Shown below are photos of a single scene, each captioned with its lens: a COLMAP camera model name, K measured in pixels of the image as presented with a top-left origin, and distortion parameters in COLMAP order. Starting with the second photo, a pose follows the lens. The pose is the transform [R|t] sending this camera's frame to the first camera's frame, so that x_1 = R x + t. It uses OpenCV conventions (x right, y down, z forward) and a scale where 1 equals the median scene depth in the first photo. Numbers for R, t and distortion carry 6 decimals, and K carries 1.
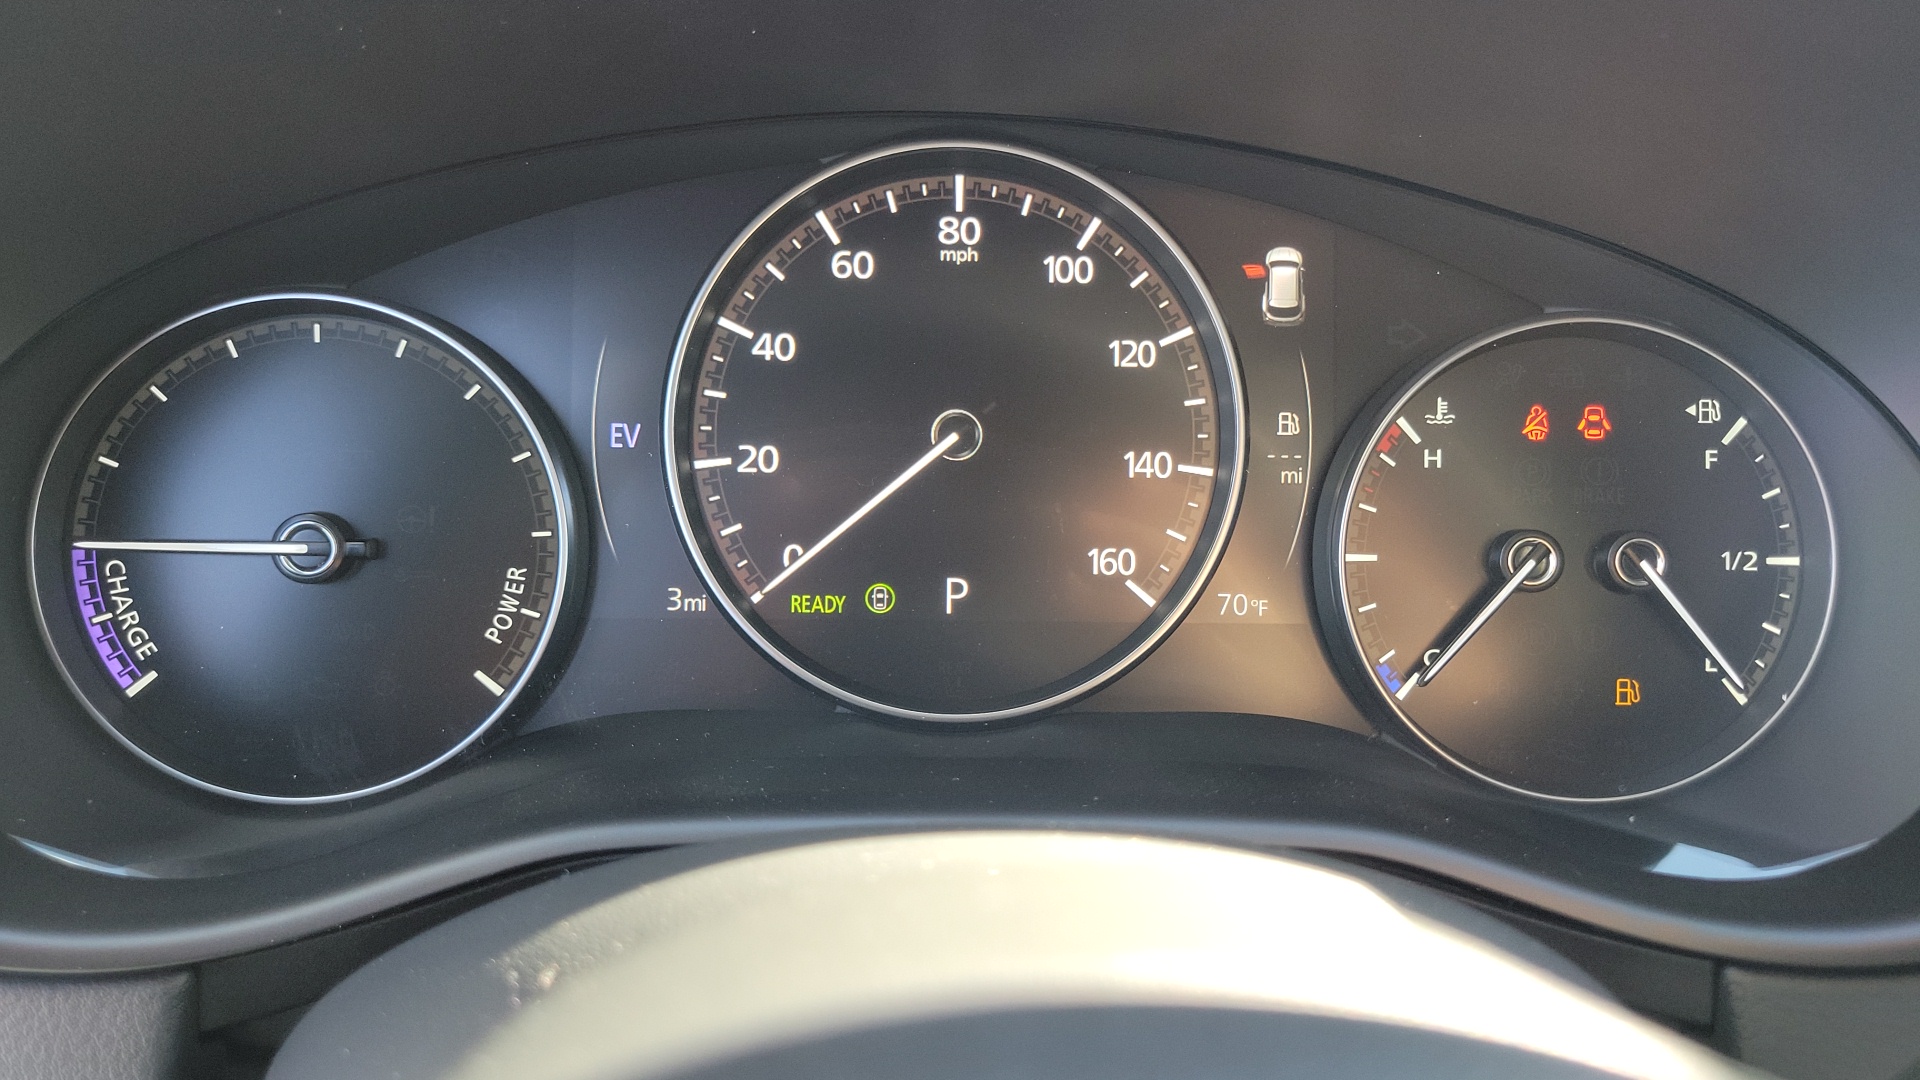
lens RADIAL K [[1458.2, 0, 975.1], [0, 1458.2, 527.4], [0, 0, 1]] dist [0.034755, -0.009221]
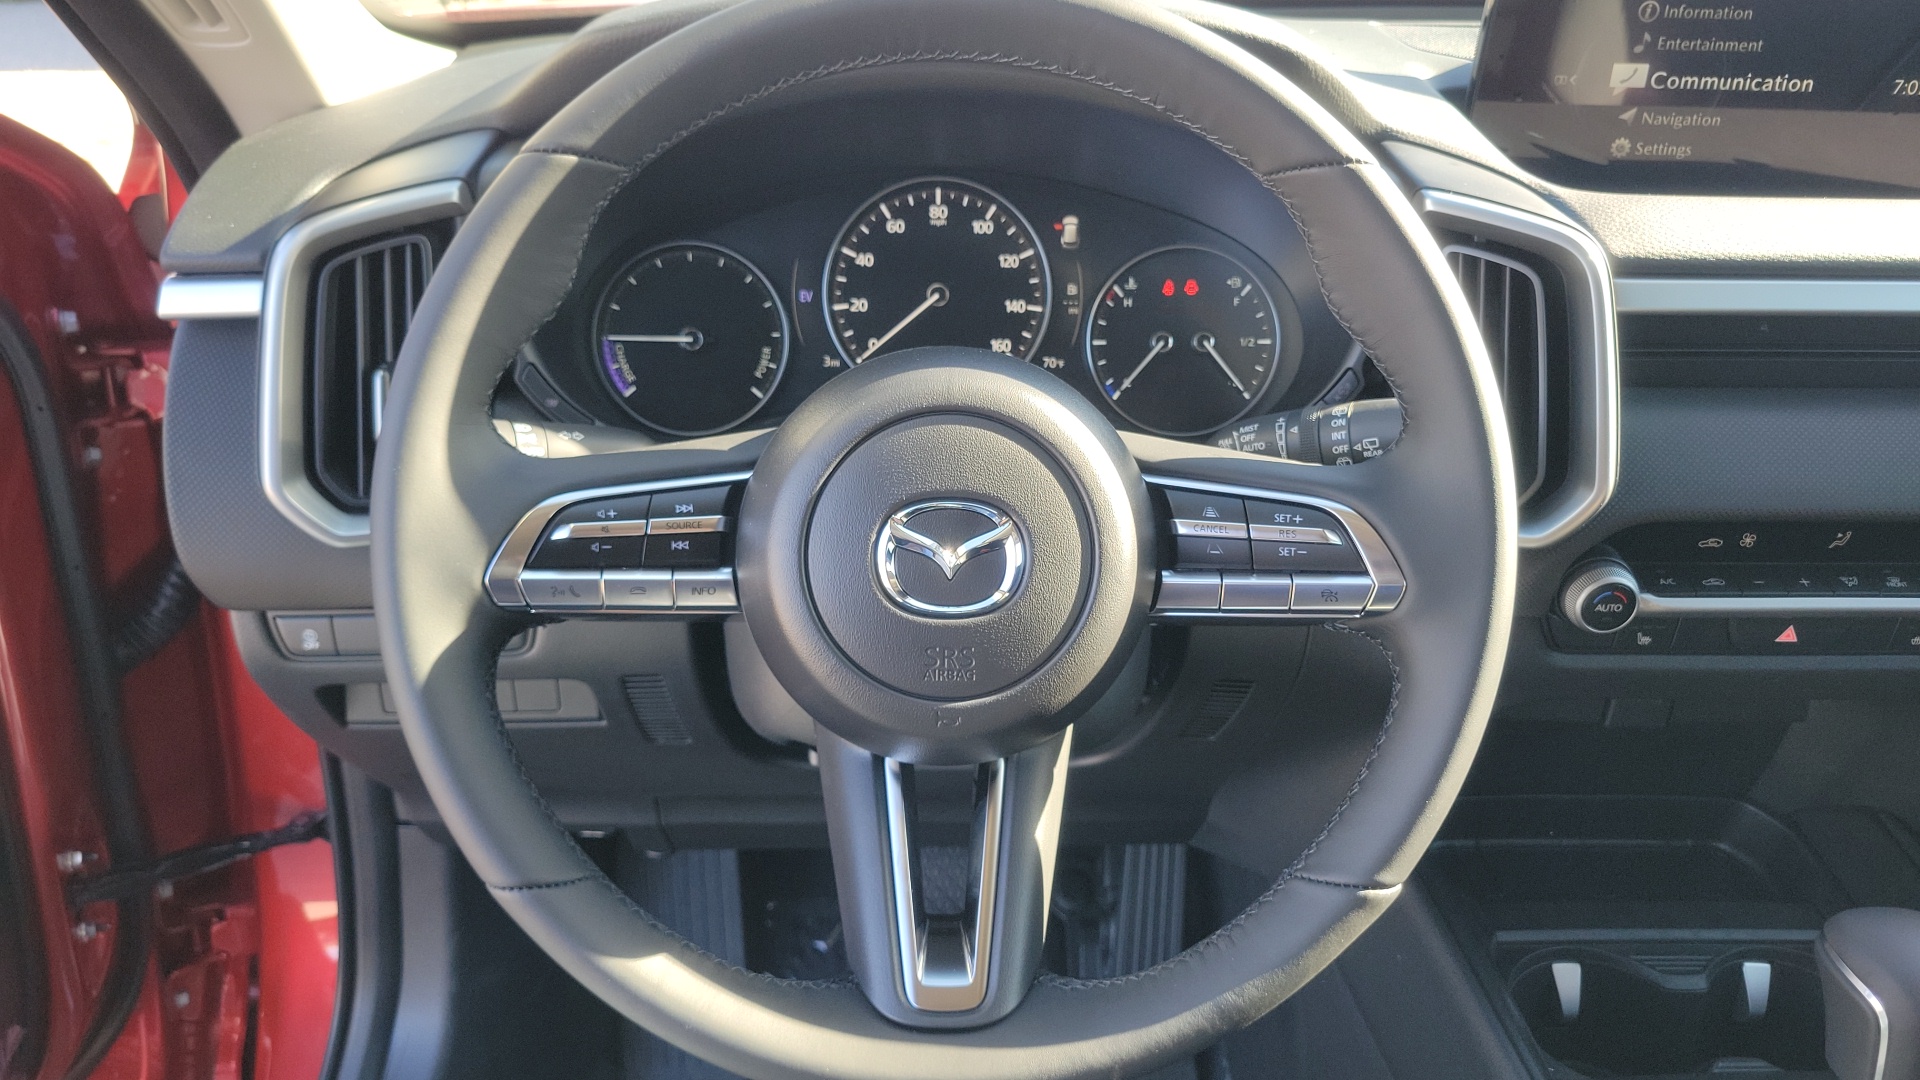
lens RADIAL K [[1458.2, 0, 960.9], [0, 1458.2, 530.1], [0, 0, 1]] dist [0.034755, -0.009221]
pose [[0.999704, -0.005619, -0.023675, 0.083811], [0.007132, 0.997903, 0.064339, 0.178778], [0.023264, -0.064489, 0.997647, -1.523910]]
